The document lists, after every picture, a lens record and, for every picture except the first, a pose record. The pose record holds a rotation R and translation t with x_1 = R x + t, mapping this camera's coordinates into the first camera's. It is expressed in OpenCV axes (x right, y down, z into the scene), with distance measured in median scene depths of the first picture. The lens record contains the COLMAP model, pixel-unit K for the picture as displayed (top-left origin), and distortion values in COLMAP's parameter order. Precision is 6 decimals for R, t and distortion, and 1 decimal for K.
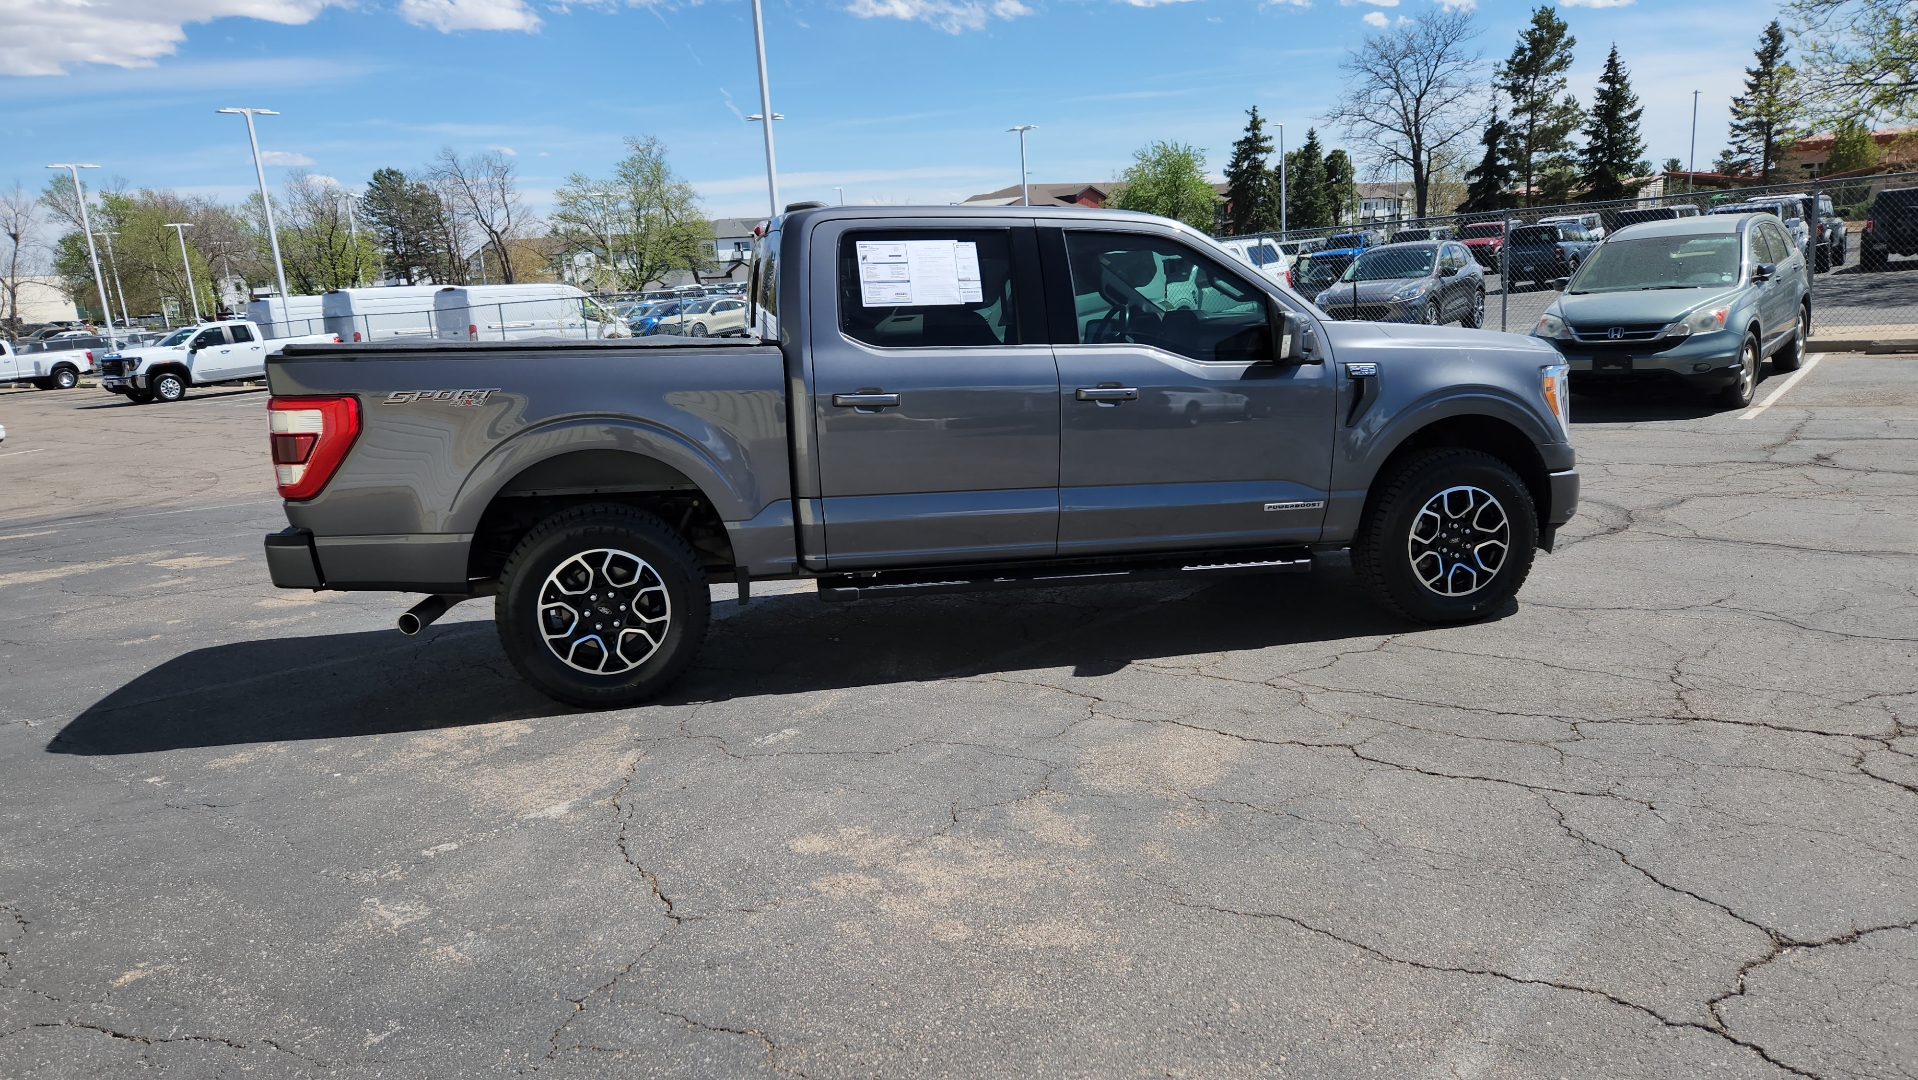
lens RADIAL K [[1305.8, 0, 927.7], [0, 1305.8, 585.5], [0, 0, 1]] dist [0.068423, -0.055478]
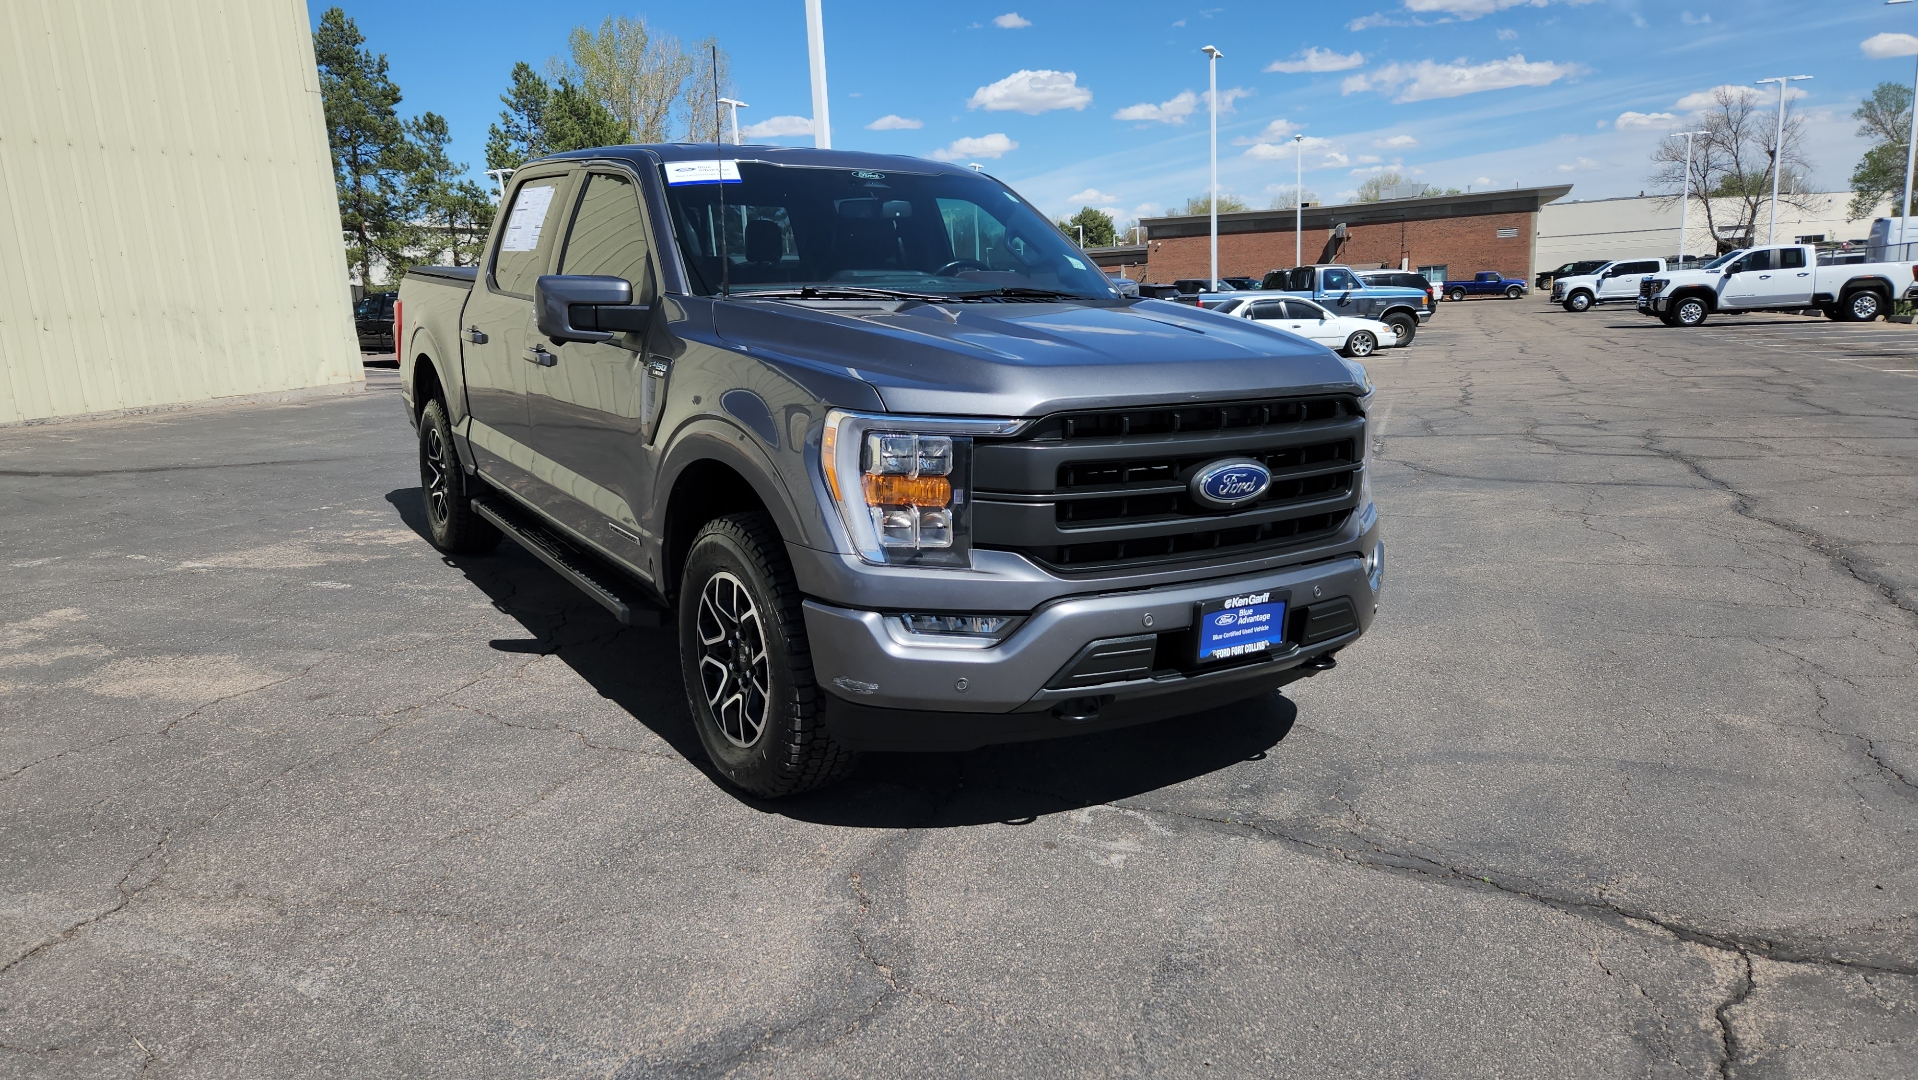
lens RADIAL K [[1299.3, 0, 907.1], [0, 1299.3, 564.9], [0, 0, 1]] dist [0.036866, -0.015353]
pose [[0.305822, 0.249743, -0.918750, 0.605885], [-0.204976, 0.959625, 0.192624, -0.130915], [0.929762, 0.129413, 0.344666, 0.530692]]
